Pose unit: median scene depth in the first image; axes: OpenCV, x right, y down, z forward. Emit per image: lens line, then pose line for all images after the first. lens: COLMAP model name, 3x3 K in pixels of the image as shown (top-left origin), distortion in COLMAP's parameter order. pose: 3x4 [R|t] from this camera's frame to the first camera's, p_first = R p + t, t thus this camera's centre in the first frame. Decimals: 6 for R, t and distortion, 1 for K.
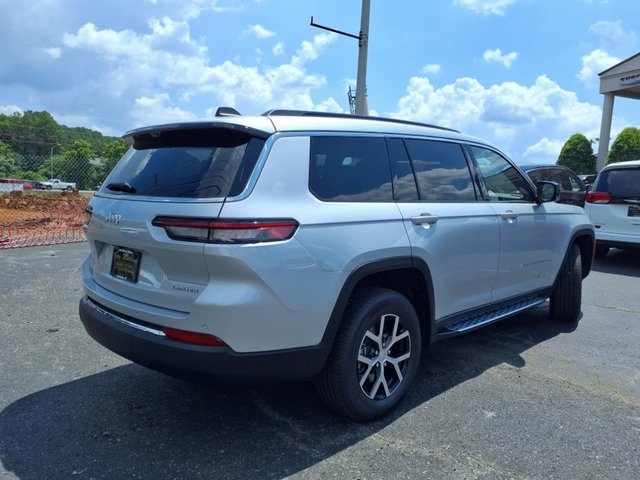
lens RADIAL K [[529.6, 0, 320.0], [0, 529.6, 240.0], [0, 0, 1]] dist [0.019857, -0.005544]
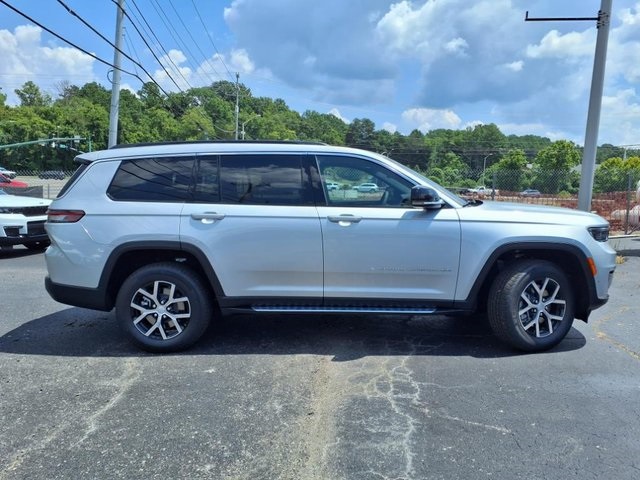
lens RADIAL K [[529.6, 0, 320.0], [0, 529.6, 240.0], [0, 0, 1]] dist [0.019857, -0.005544]
pose [[0.687902, 0.060588, -0.723271, 0.976640], [-0.068762, 0.997468, 0.018158, -0.017075], [0.722539, 0.037243, 0.690326, 0.212722]]
